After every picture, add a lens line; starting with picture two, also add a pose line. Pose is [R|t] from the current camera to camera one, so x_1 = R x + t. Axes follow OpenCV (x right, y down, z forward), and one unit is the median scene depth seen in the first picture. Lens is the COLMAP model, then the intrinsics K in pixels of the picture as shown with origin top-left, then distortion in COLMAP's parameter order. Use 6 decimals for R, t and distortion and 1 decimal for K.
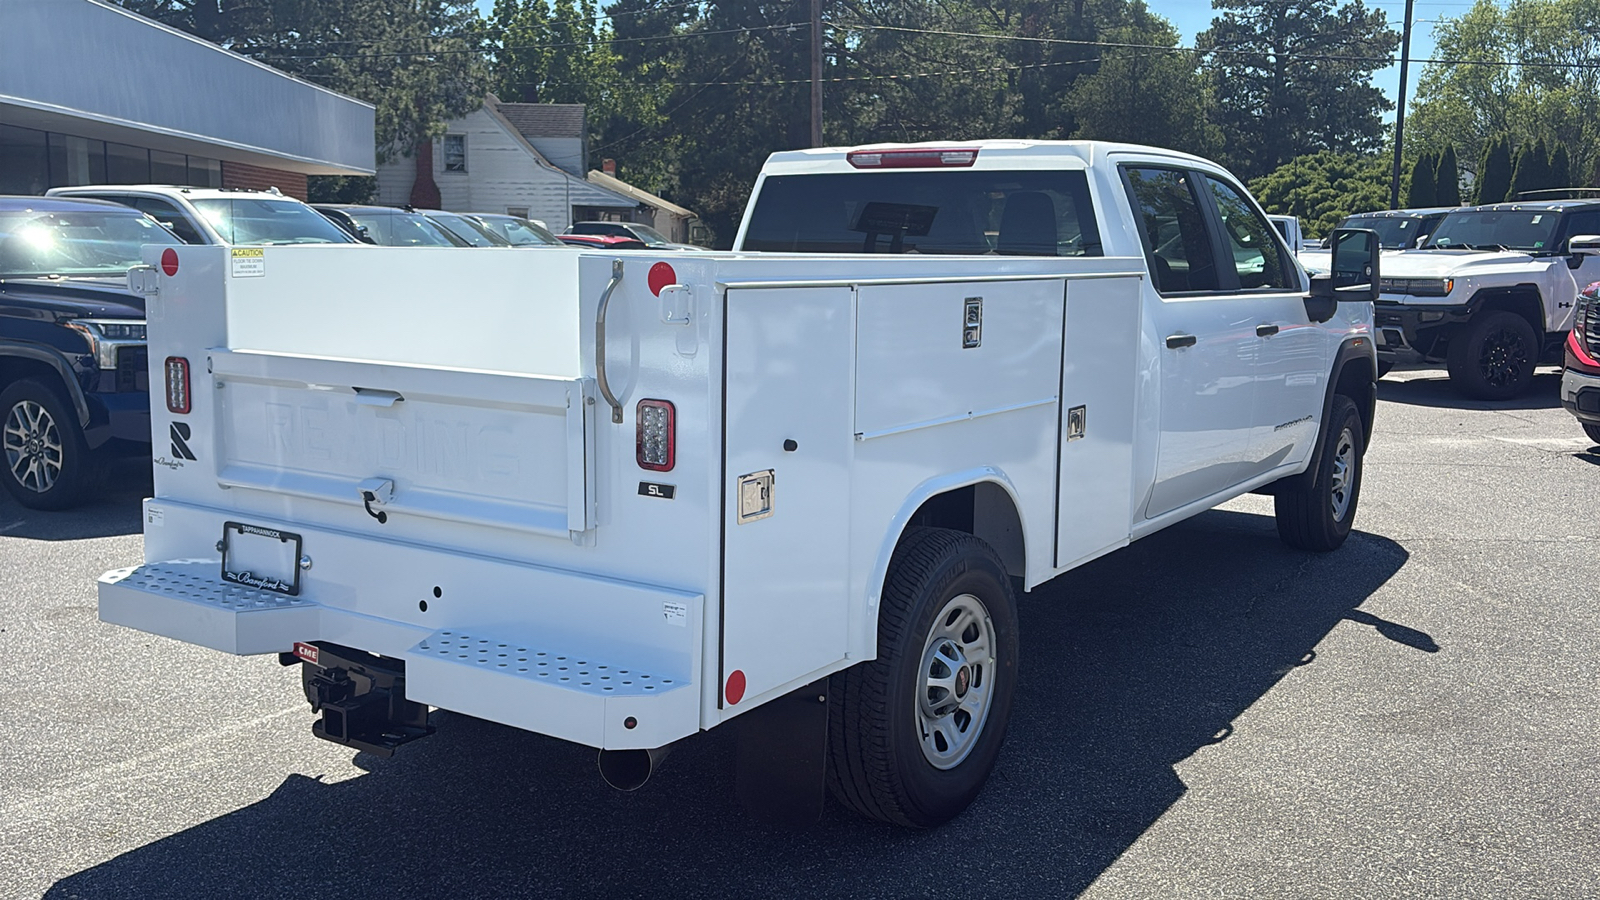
lens RADIAL K [[1475.3, 0, 830.5], [0, 1475.3, 464.4], [0, 0, 1]] dist [0.030097, 0.000000]
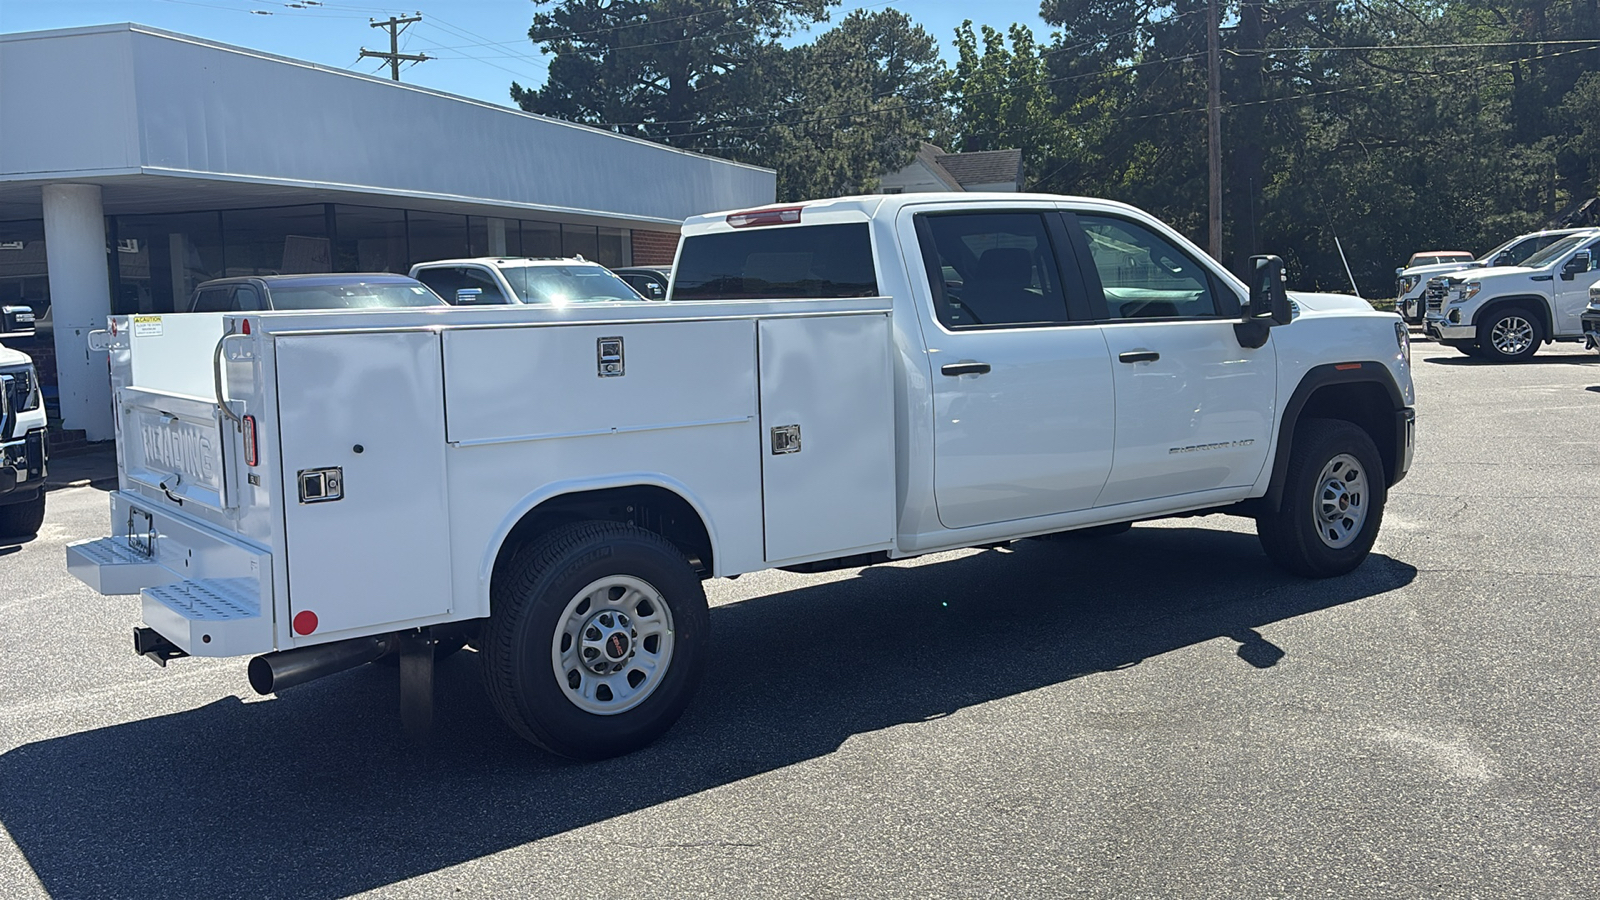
lens RADIAL K [[1475.3, 0, 769.7], [0, 1475.3, 479.0], [0, 0, 1]] dist [0.030097, 0.000000]
pose [[0.929929, 0.008044, -0.367650, 0.501694], [-0.014360, 0.999792, -0.014448, 0.017297], [0.367458, 0.018715, 0.929852, -0.084891]]
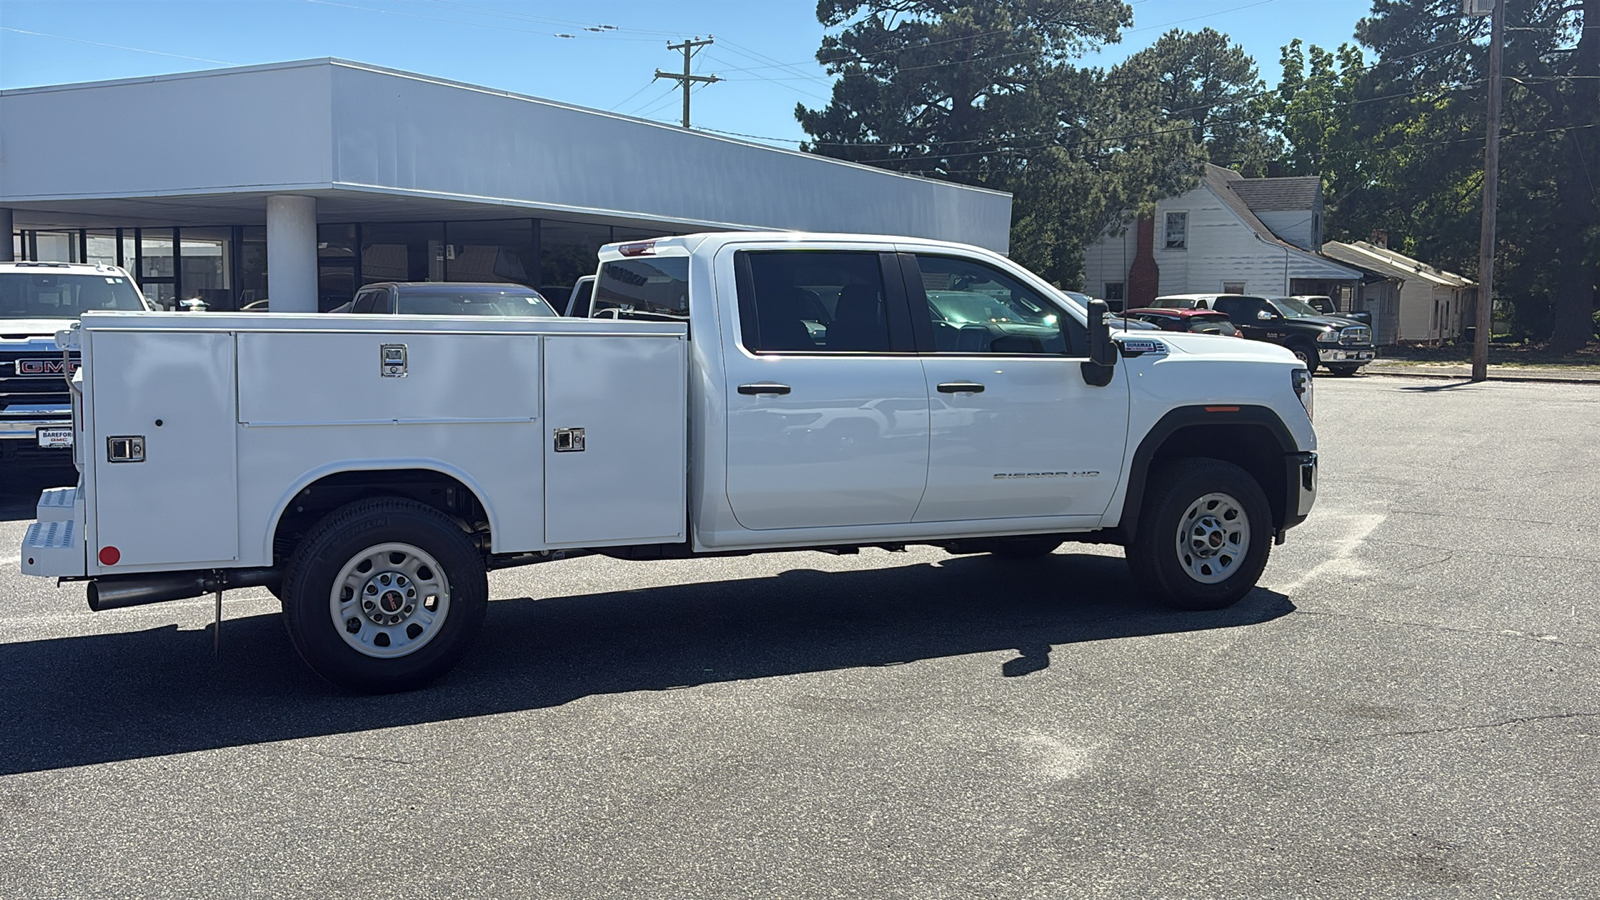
lens RADIAL K [[1475.3, 0, 768.0], [0, 1475.3, 486.7], [0, 0, 1]] dist [0.030097, 0.000000]
pose [[0.830347, 0.064153, -0.553541, 0.926975], [-0.083662, 0.996444, -0.010015, 0.011198], [0.550930, 0.054626, 0.832762, -0.036583]]
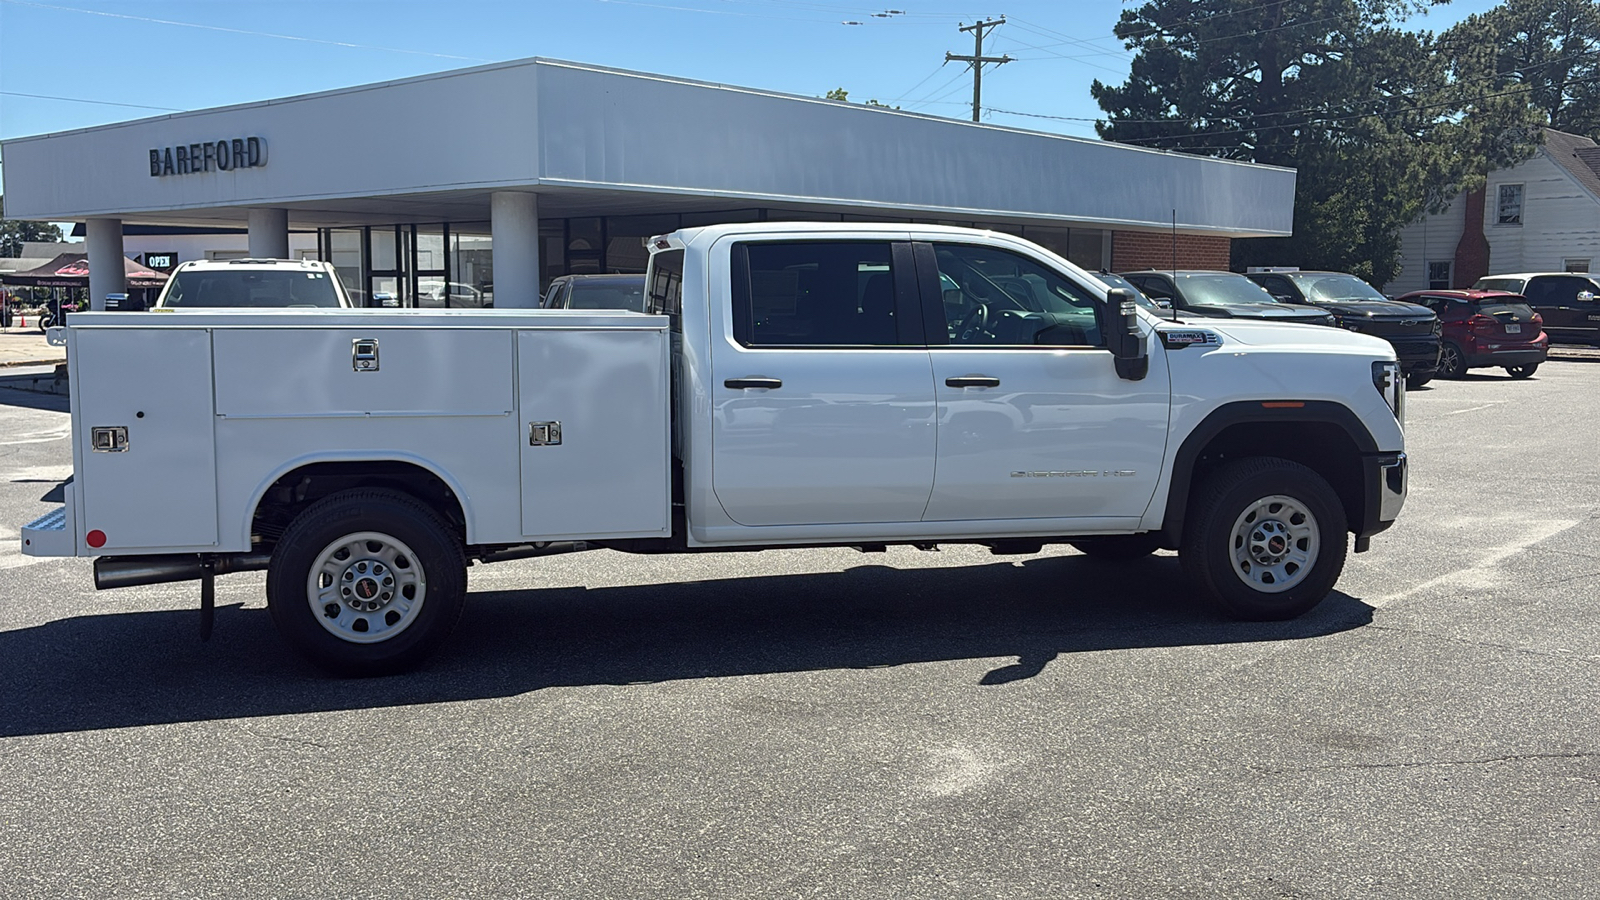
lens RADIAL K [[1475.3, 0, 811.8], [0, 1475.3, 501.3], [0, 0, 1]] dist [0.030097, 0.000000]
pose [[0.710907, 0.088711, -0.697669, 1.127241], [-0.098113, 0.994822, 0.026521, -0.022719], [0.696409, 0.049596, 0.715929, 0.155058]]
